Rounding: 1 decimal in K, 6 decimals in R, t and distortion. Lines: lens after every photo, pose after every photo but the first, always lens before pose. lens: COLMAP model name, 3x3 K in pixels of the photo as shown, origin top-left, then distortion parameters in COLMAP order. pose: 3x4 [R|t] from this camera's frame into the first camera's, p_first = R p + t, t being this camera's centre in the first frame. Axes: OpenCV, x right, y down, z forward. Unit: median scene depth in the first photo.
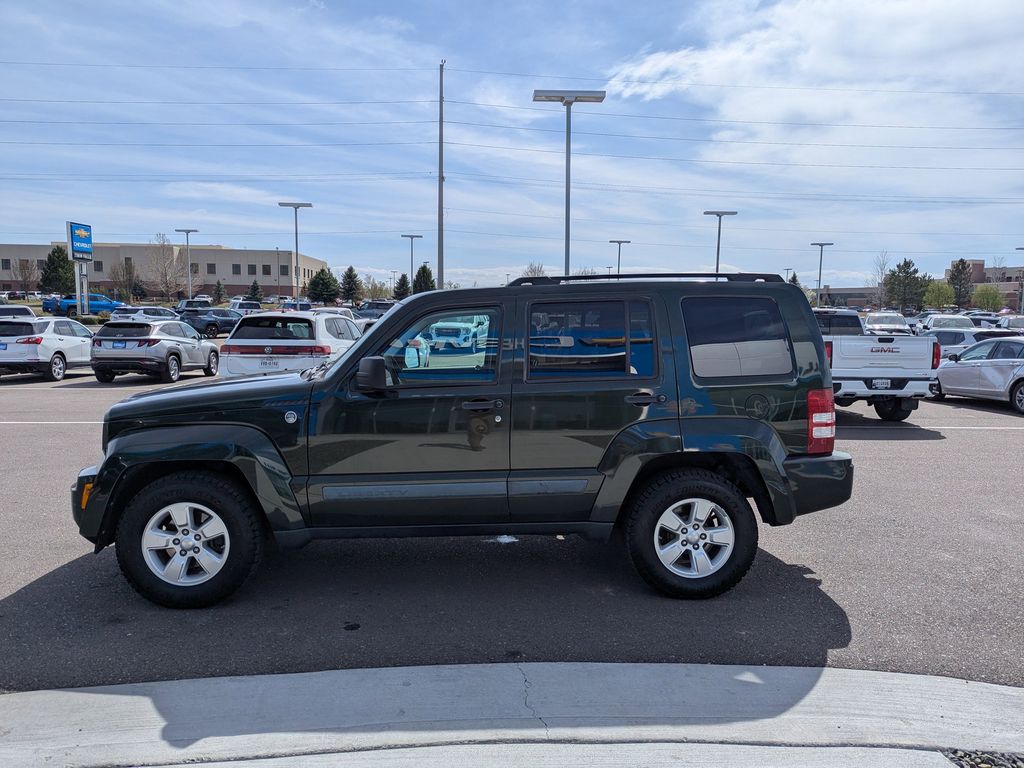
lens RADIAL K [[745.8, 0, 510.3], [0, 745.8, 380.1], [0, 0, 1]] dist [0.013101, -0.005504]
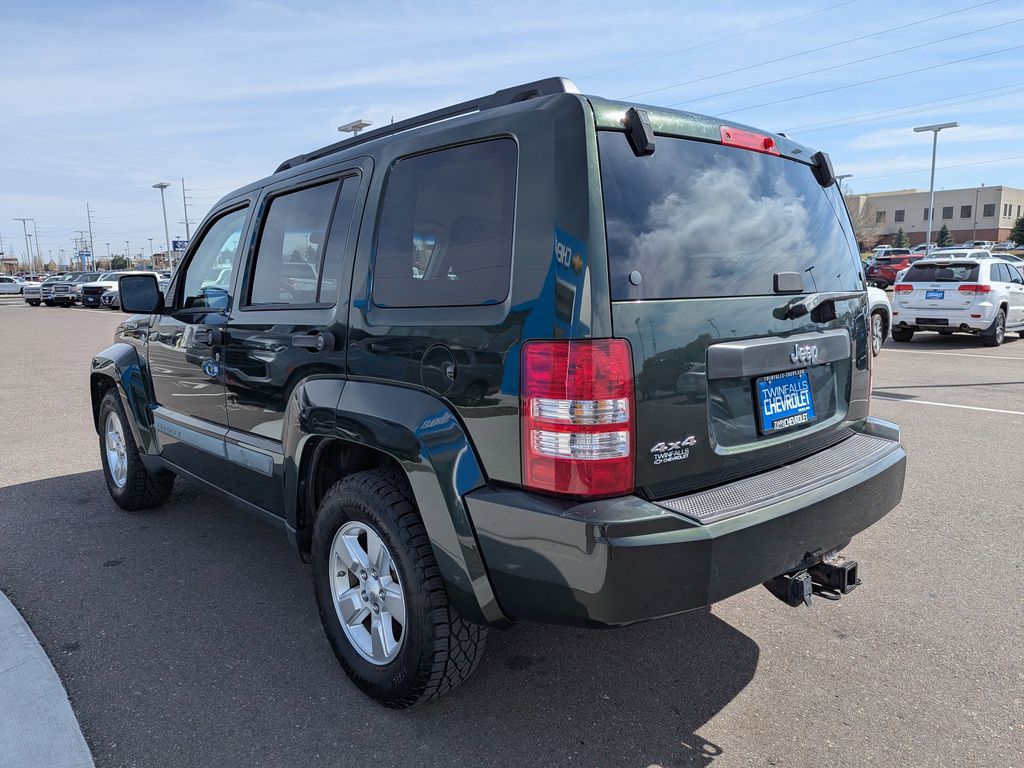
lens RADIAL K [[745.8, 0, 510.3], [0, 745.8, 380.1], [0, 0, 1]] dist [0.013101, -0.005504]
pose [[0.607347, 0.089566, -0.789372, 0.748557], [-0.043732, 0.995887, 0.079350, 0.003603], [0.793232, -0.013672, 0.608766, 0.755956]]
